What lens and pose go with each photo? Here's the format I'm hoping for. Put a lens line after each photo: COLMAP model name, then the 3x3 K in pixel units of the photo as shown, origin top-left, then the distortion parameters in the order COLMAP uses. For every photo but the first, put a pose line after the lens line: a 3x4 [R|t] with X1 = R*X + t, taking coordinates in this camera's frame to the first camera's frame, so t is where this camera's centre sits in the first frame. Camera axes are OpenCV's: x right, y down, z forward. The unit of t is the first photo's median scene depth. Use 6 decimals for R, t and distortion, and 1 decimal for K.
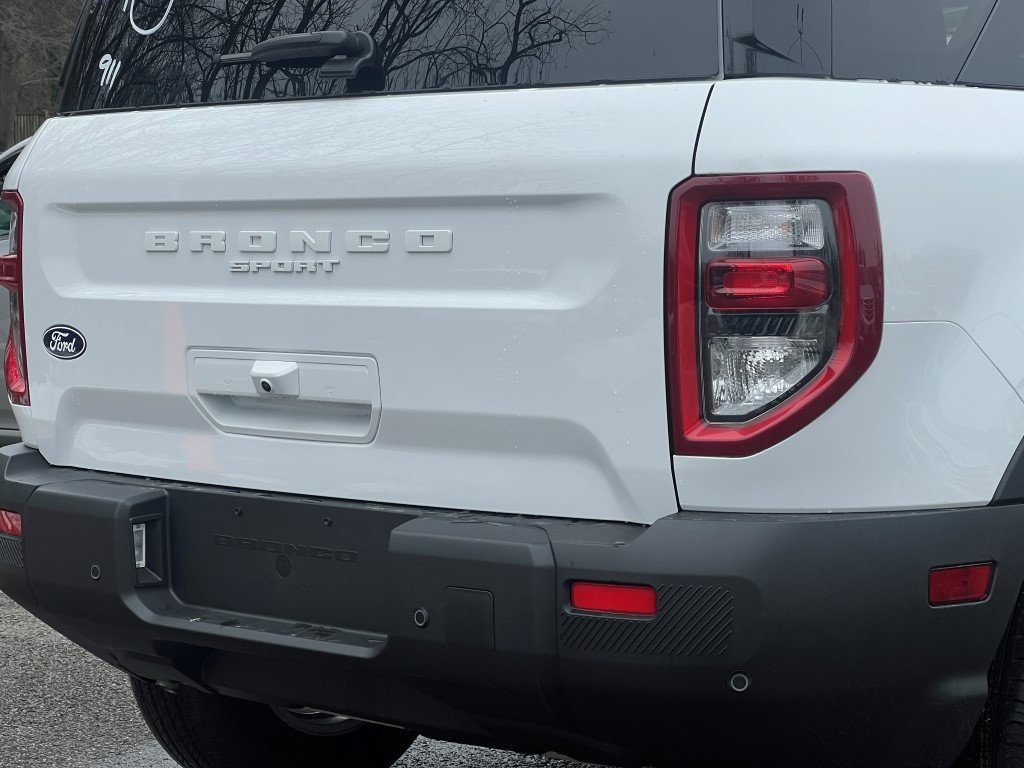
lens RADIAL K [[2291.3, 0, 512.7], [0, 2291.3, 388.2], [0, 0, 1]] dist [0.336600, 0.000000]
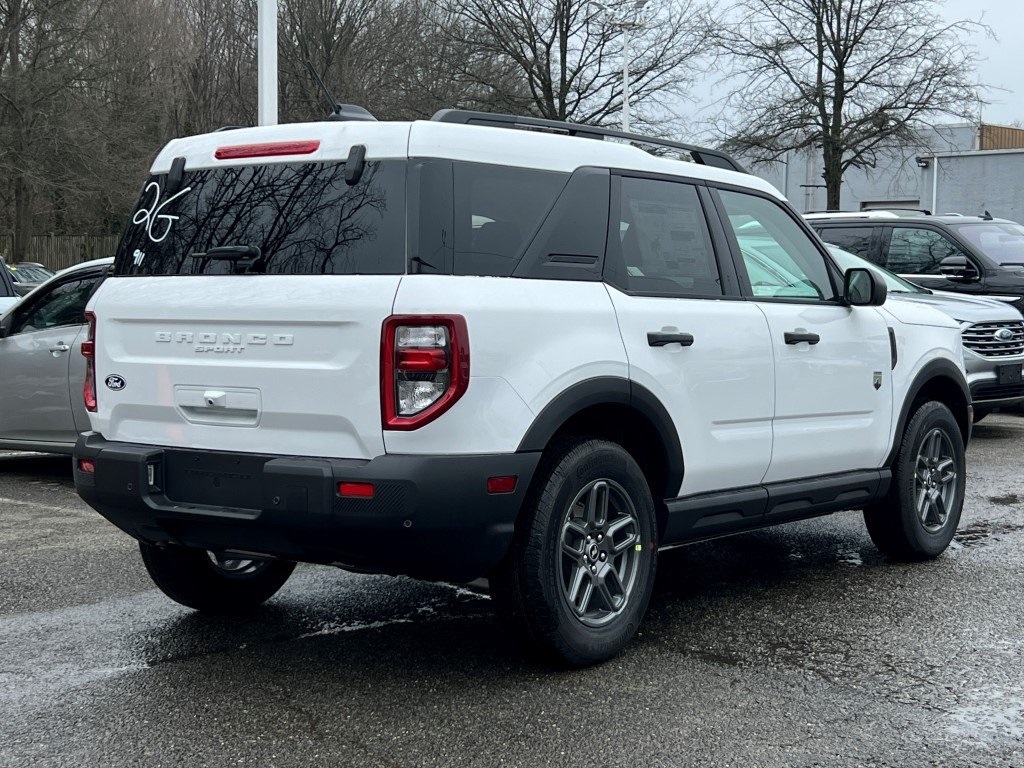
lens RADIAL K [[1659.4, 0, 510.0], [0, 1659.4, 379.5], [0, 0, 1]] dist [0.206870, 0.000000]
pose [[0.997079, 0.011590, 0.075492, 0.064833], [-0.009299, 0.999488, -0.030620, 0.025592], [-0.075808, 0.029828, 0.996676, -0.688536]]
